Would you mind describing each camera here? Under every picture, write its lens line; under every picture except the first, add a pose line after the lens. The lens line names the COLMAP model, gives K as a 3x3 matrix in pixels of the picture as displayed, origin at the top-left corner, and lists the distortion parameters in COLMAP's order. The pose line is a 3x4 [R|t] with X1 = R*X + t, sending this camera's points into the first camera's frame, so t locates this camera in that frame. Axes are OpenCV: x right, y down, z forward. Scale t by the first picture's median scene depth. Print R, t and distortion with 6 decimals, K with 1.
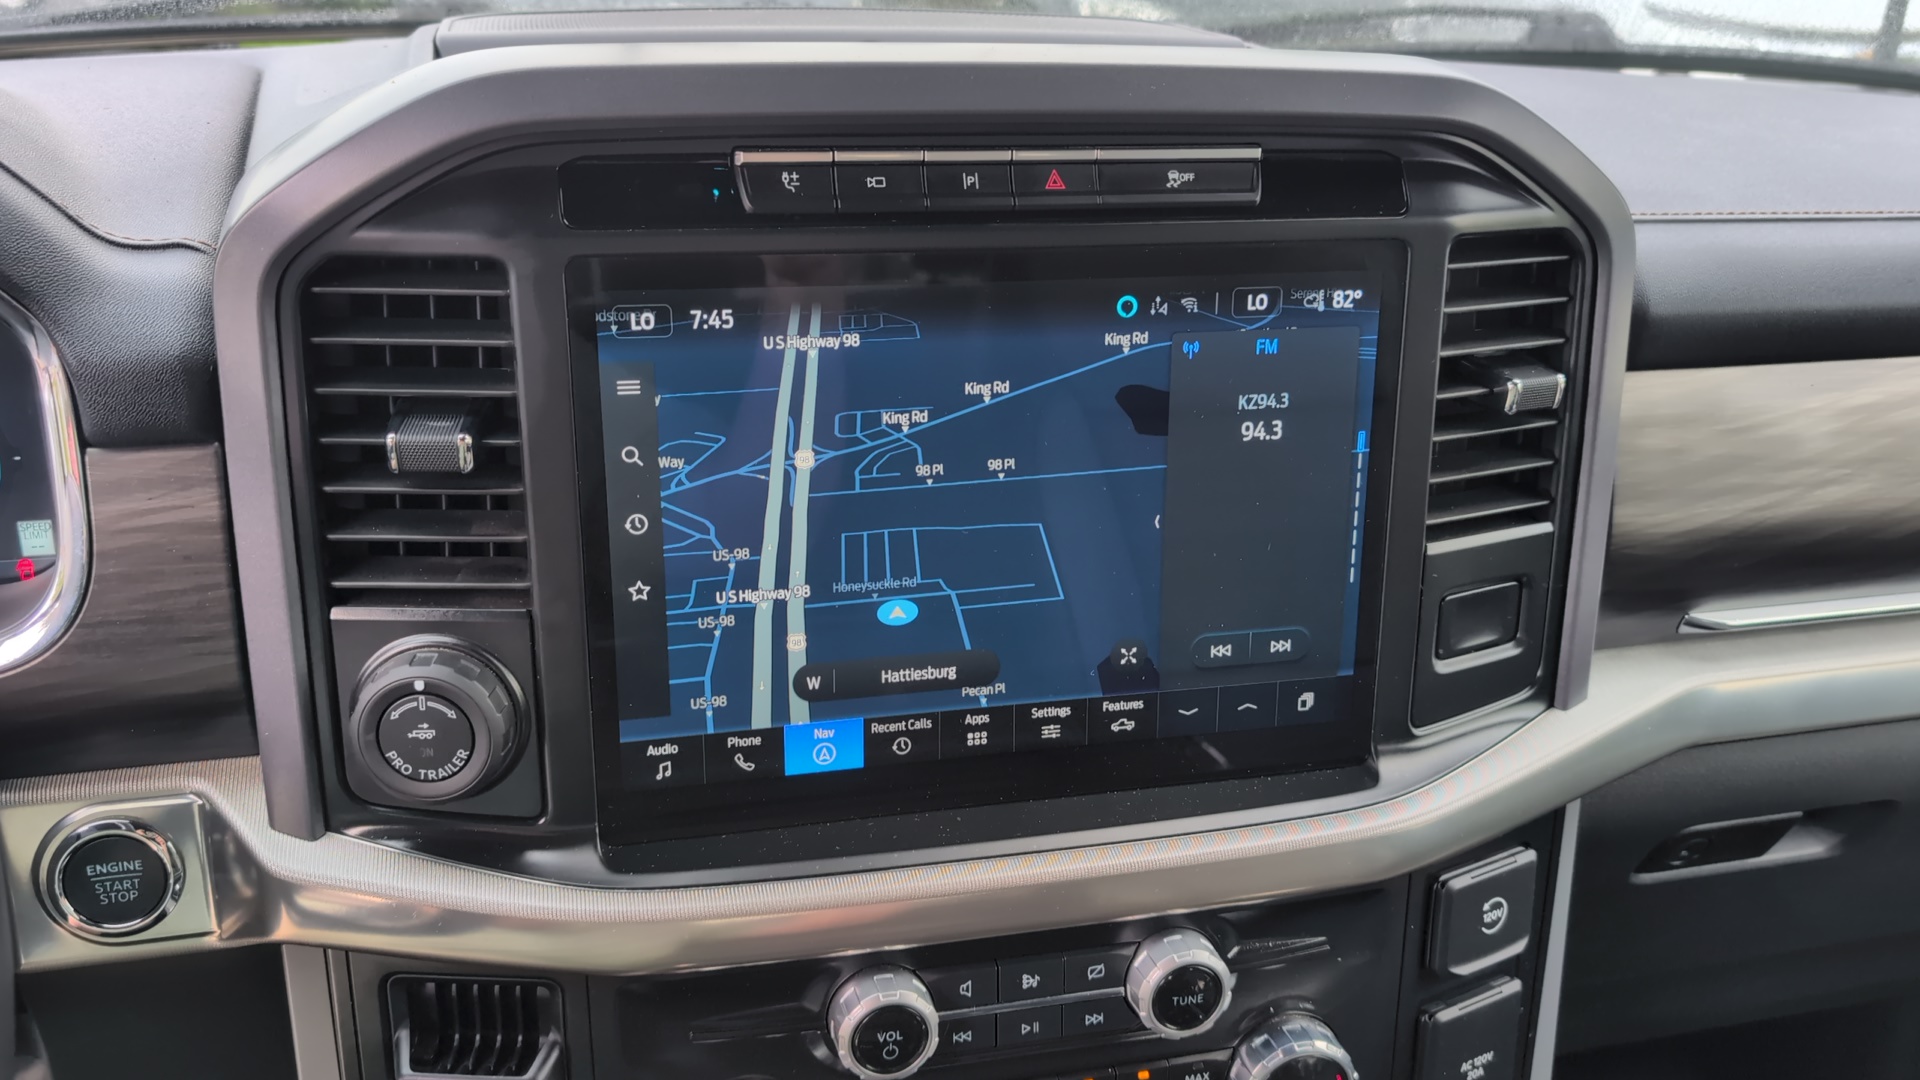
lens RADIAL K [[1593.7, 0, 973.1], [0, 1593.7, 522.3], [0, 0, 1]] dist [0.037259, -0.044275]
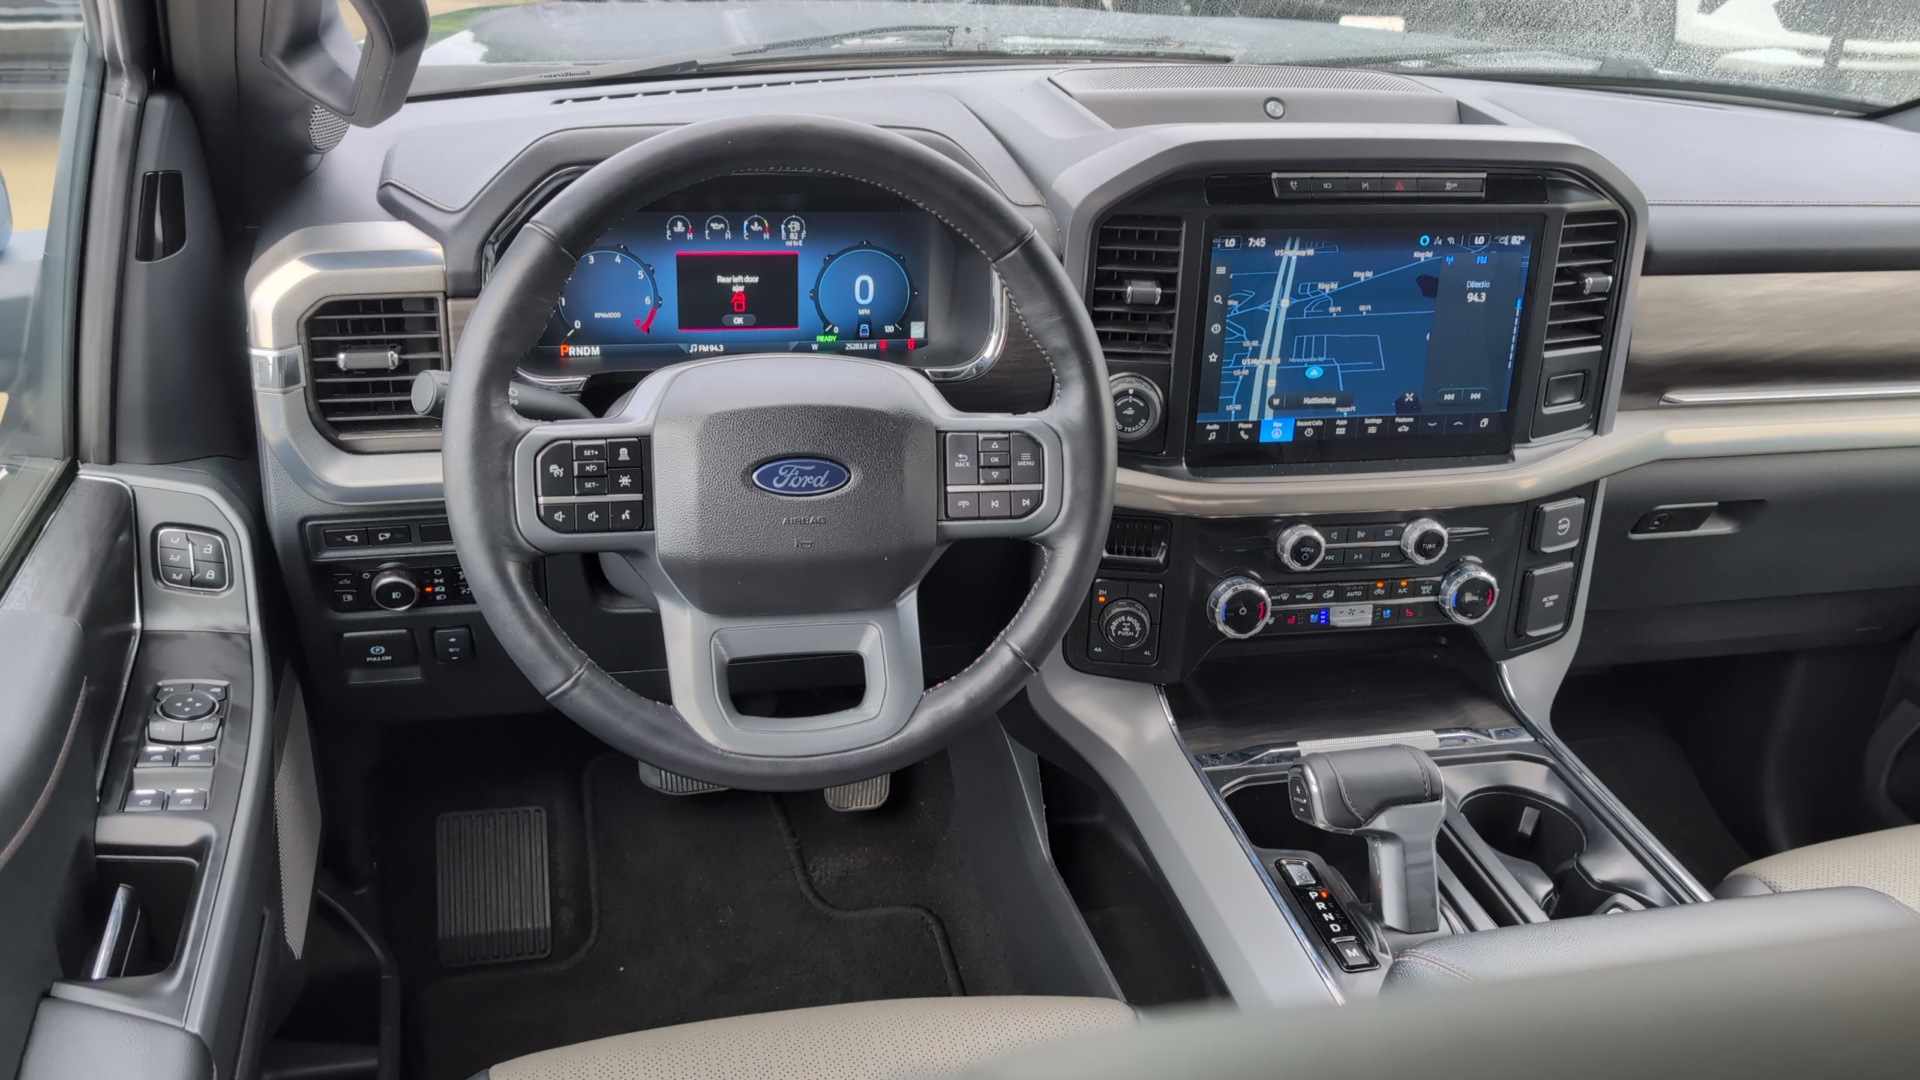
lens RADIAL K [[1593.7, 0, 952.0], [0, 1593.7, 551.1], [0, 0, 1]] dist [0.037259, -0.044275]
pose [[0.999222, 0.032260, -0.022704, -0.503235], [-0.030428, 0.996577, 0.076870, 0.150852], [0.025106, -0.076119, 0.996783, -1.321227]]
